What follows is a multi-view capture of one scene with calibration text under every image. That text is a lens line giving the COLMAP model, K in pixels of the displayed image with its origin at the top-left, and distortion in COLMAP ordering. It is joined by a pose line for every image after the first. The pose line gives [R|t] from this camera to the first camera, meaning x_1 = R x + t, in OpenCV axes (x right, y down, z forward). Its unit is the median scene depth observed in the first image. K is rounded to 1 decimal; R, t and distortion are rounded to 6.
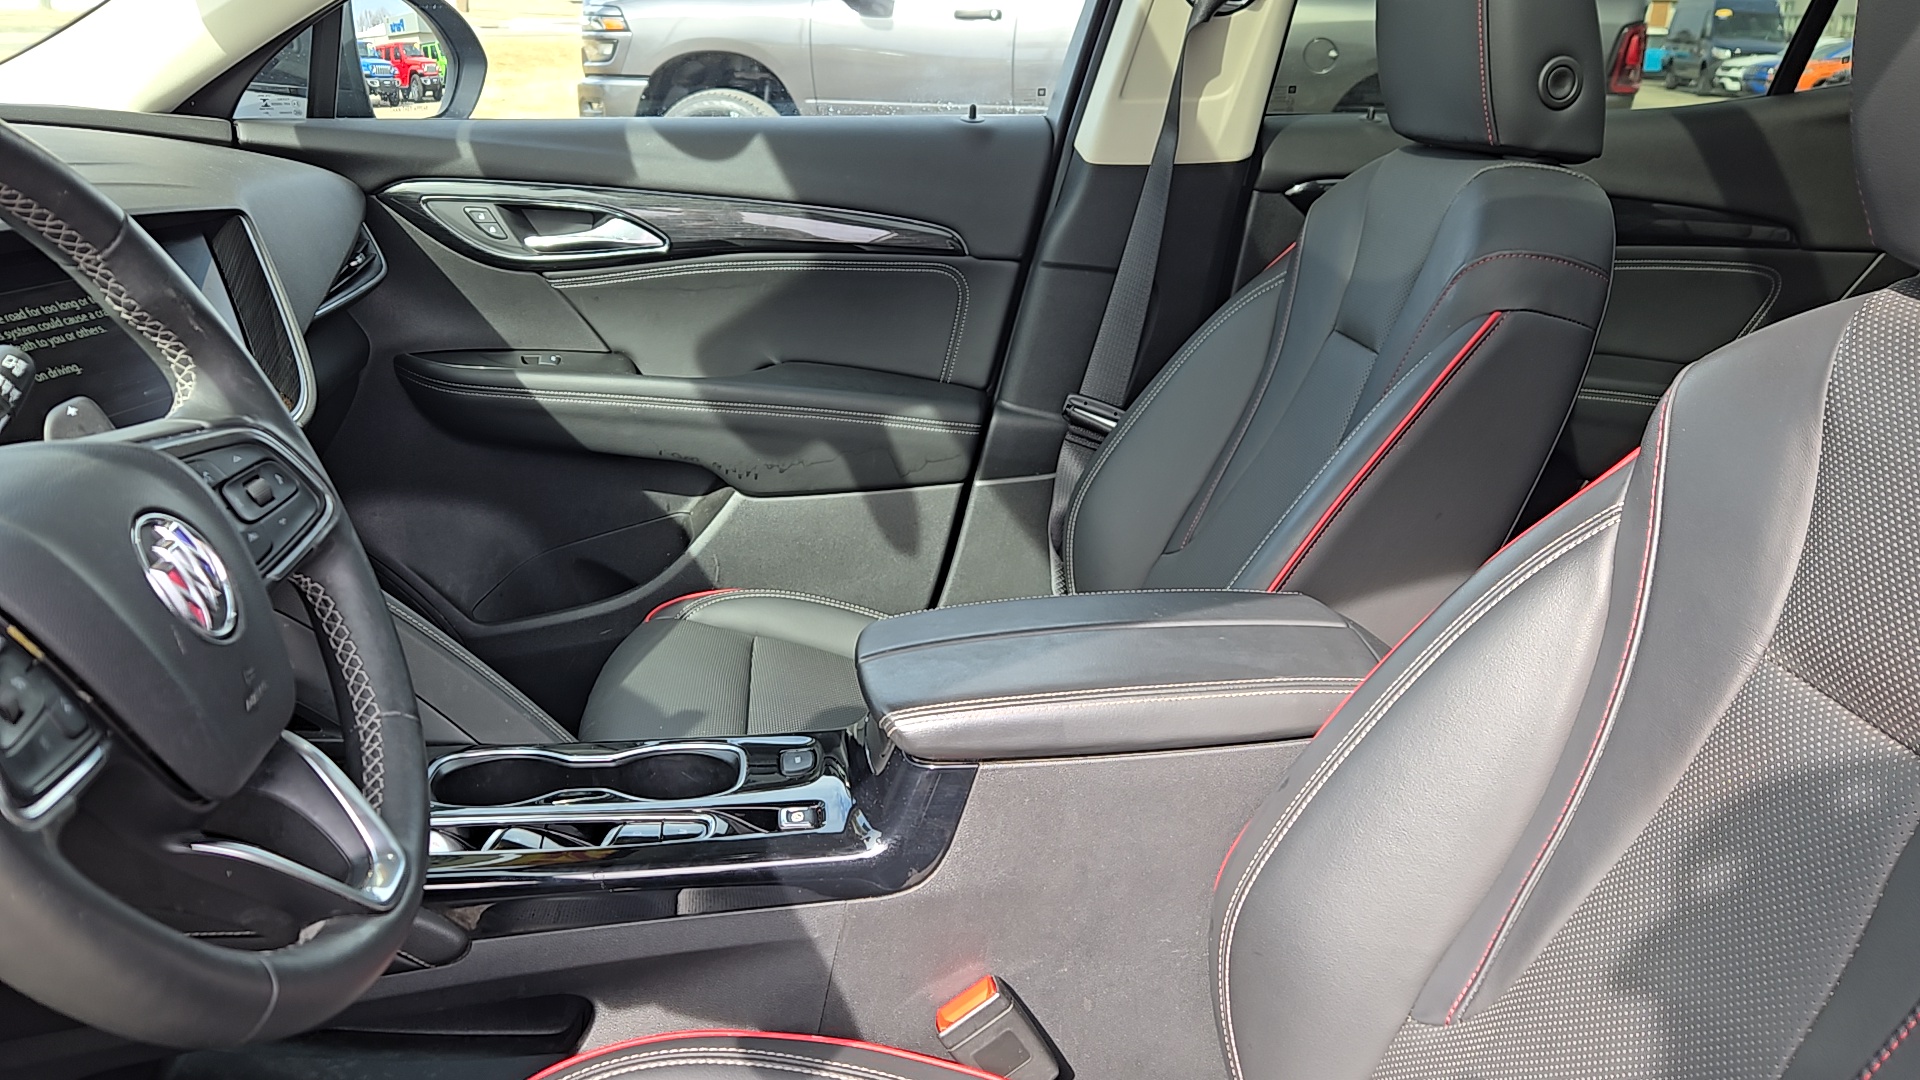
lens RADIAL K [[1591.3, 0, 956.2], [0, 1591.3, 531.1], [0, 0, 1]] dist [0.011557, -0.003978]
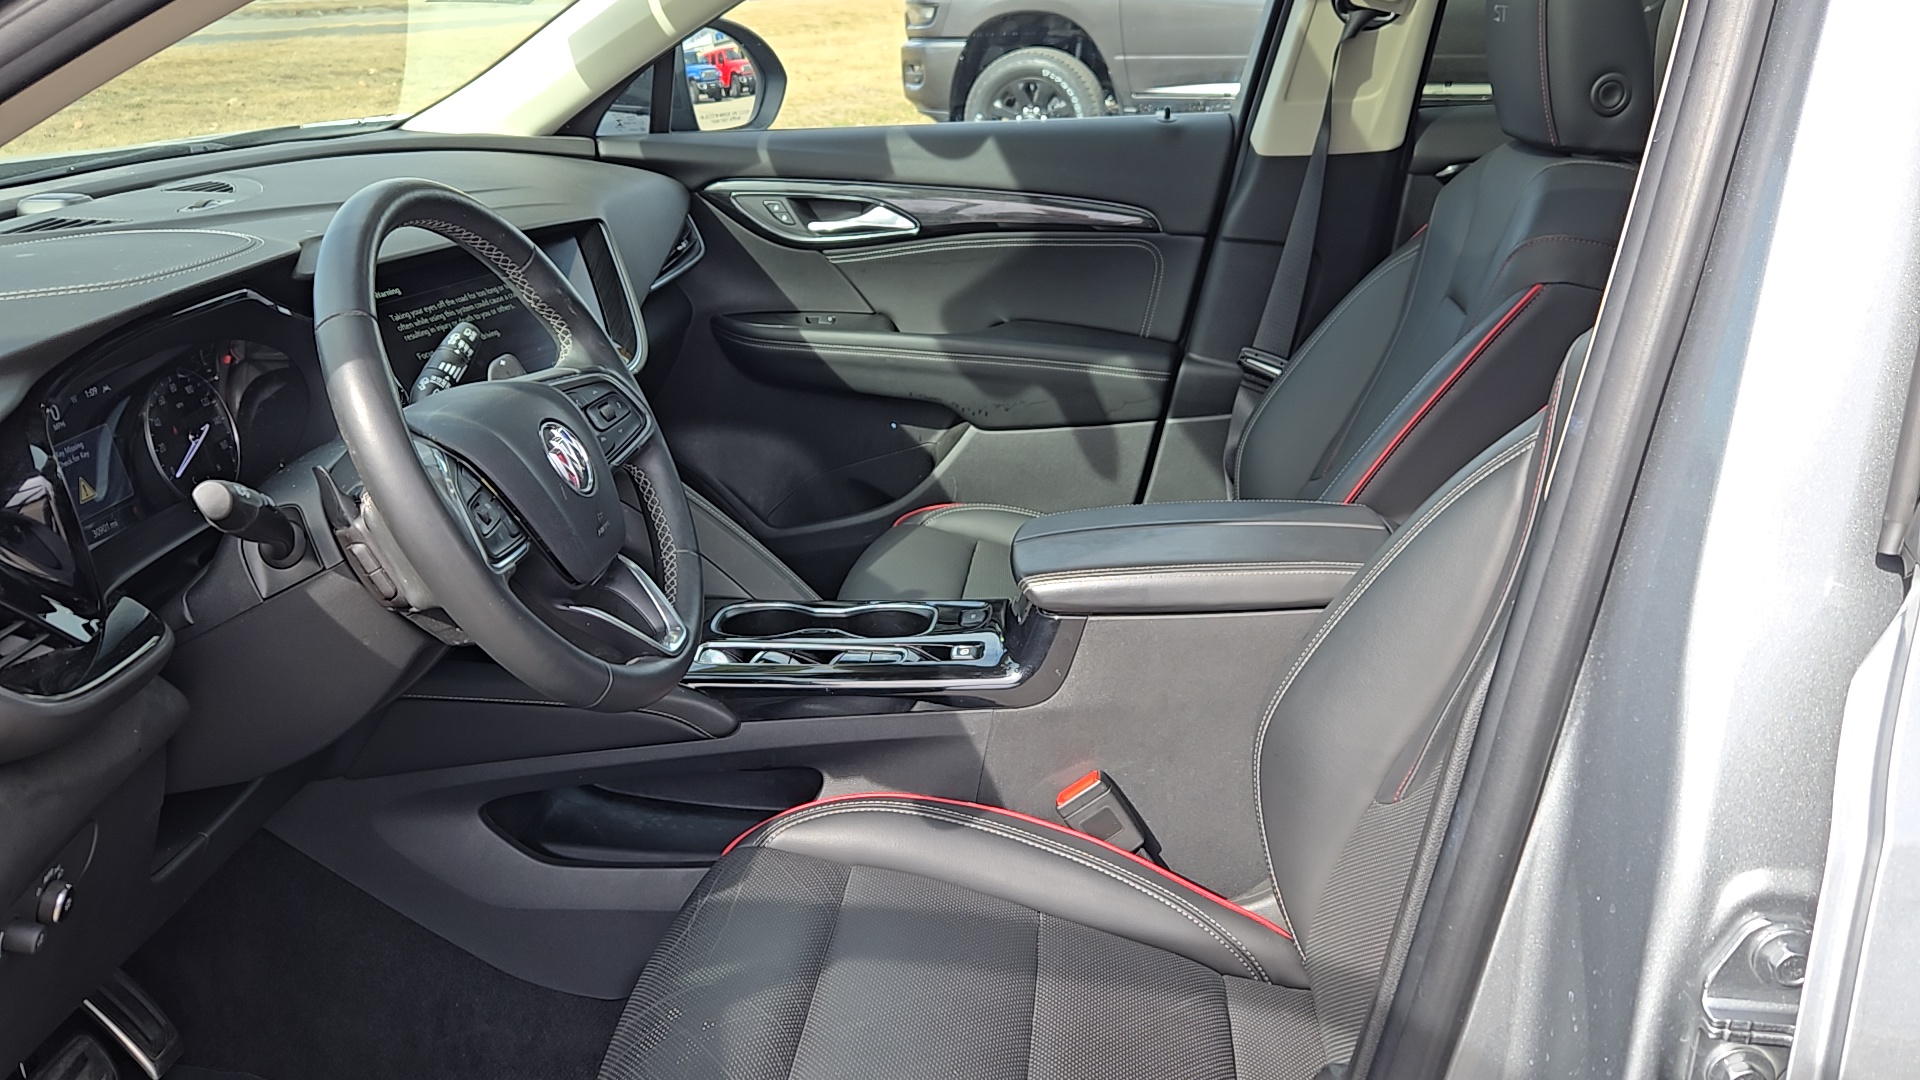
lens RADIAL K [[1591.3, 0, 956.2], [0, 1591.3, 531.1], [0, 0, 1]] dist [0.011557, -0.003978]
pose [[0.979546, 0.024867, -0.199676, 0.165254], [-0.018148, 0.999208, 0.035410, 0.022256], [0.200399, -0.031062, 0.979222, -0.362171]]
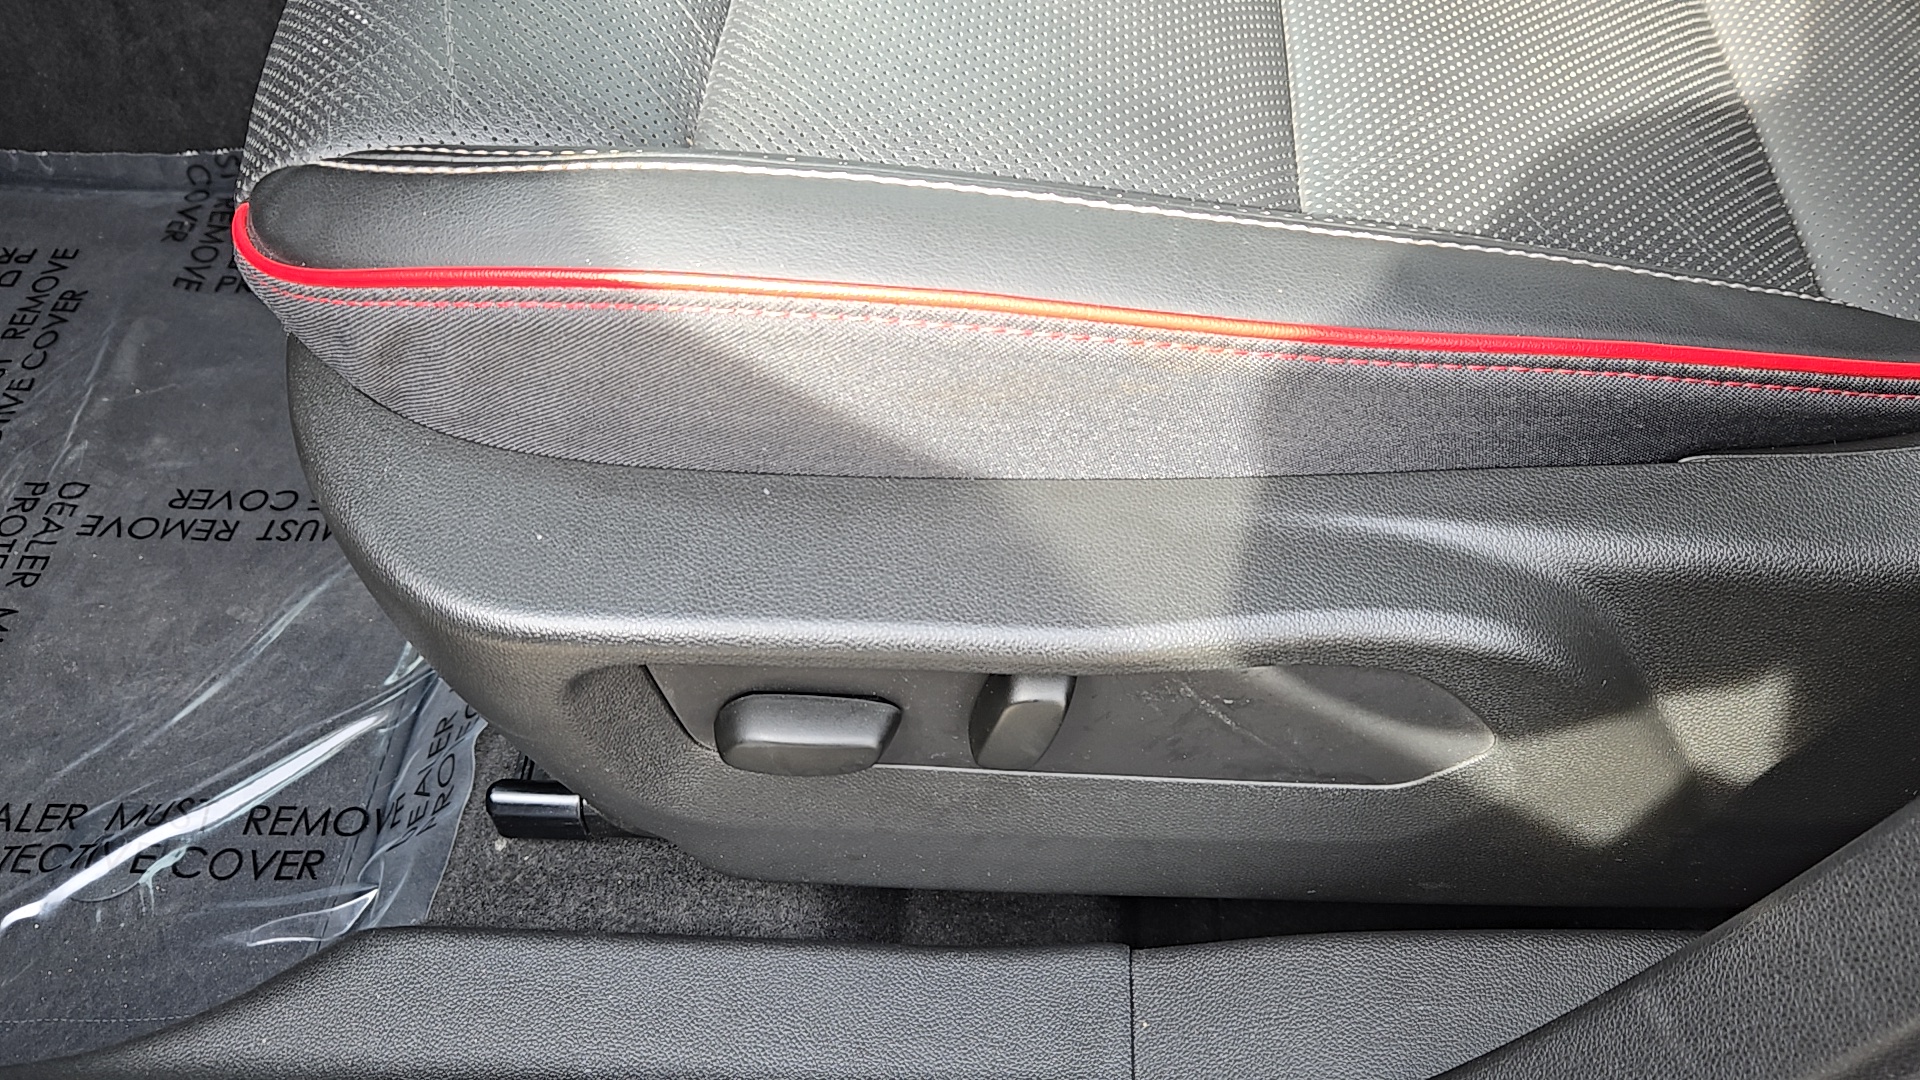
lens RADIAL K [[1612.1, 0, 960.0], [0, 1612.1, 540.0], [0, 0, 1]] dist [0.016422, -0.016670]
pose [[0.985288, 0.083276, -0.149243, -0.003205], [0.008157, 0.849345, 0.527776, 0.320612], [0.170709, -0.521228, 0.836170, 0.182579]]
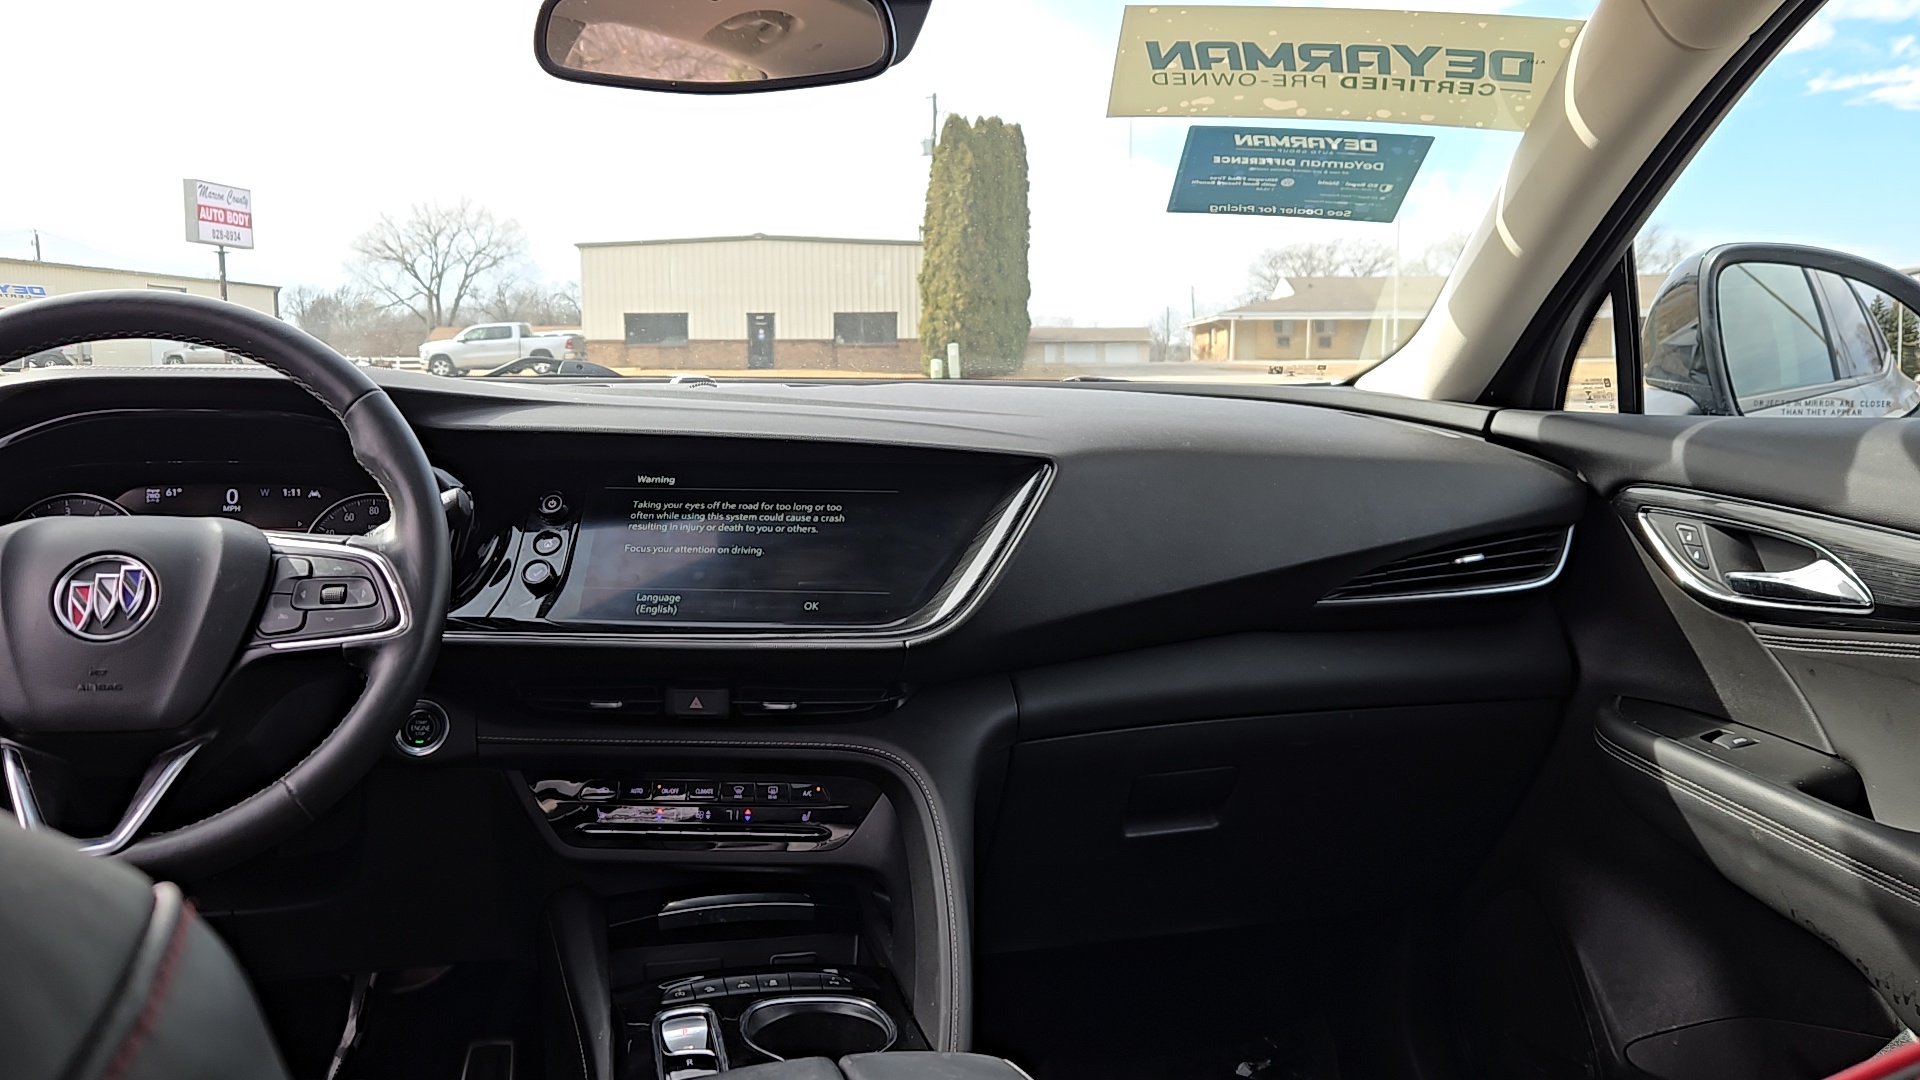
lens RADIAL K [[1607.0, 0, 956.6], [0, 1607.0, 534.5], [0, 0, 1]] dist [0.013796, -0.004859]
pose [[0.126677, 0.084917, -0.988303, 0.658106], [-0.302436, 0.952197, 0.043049, -0.196238], [0.944714, 0.293445, 0.146303, 0.865397]]
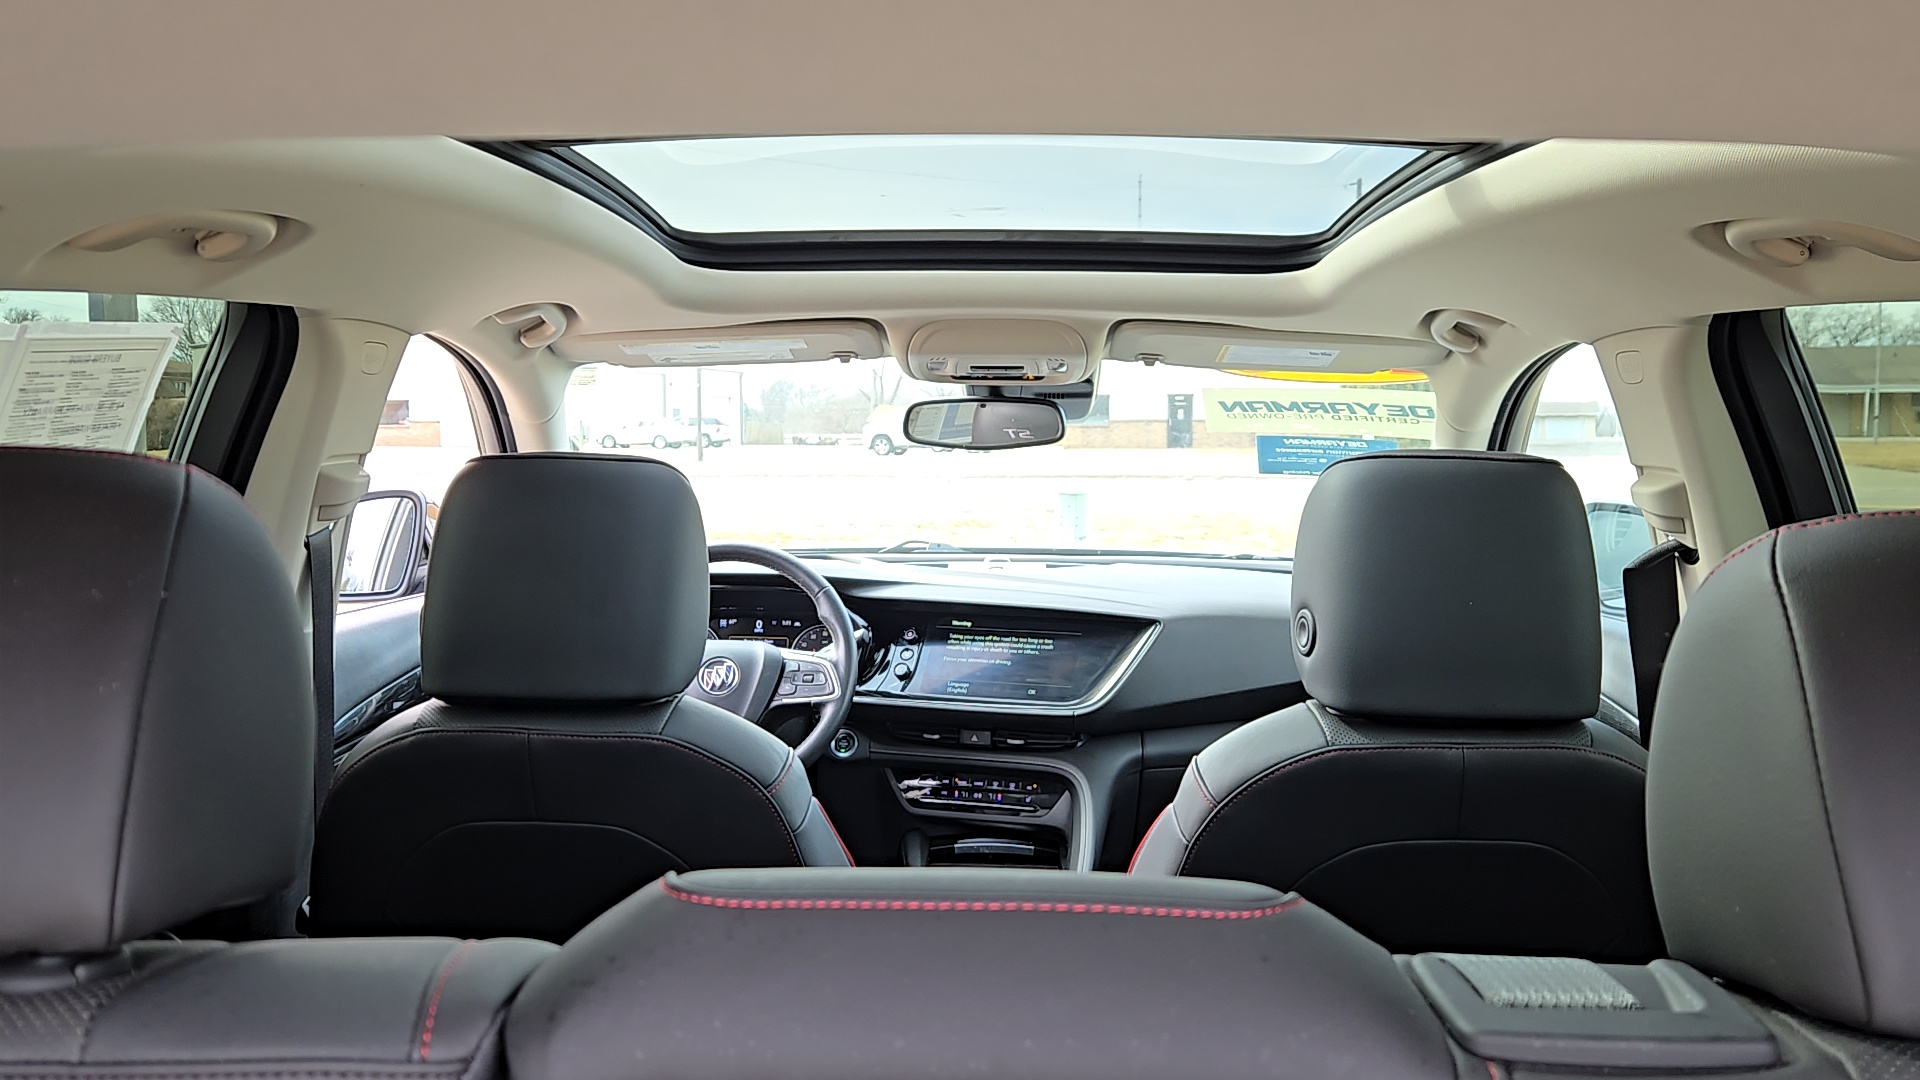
lens RADIAL K [[1607.0, 0, 956.6], [0, 1607.0, 534.5], [0, 0, 1]] dist [0.013796, -0.004859]
pose [[-0.135131, 0.039878, -0.990025, 1.749136], [-0.309683, 0.947432, 0.080432, -0.423286], [0.941189, 0.317463, -0.115678, 1.038758]]
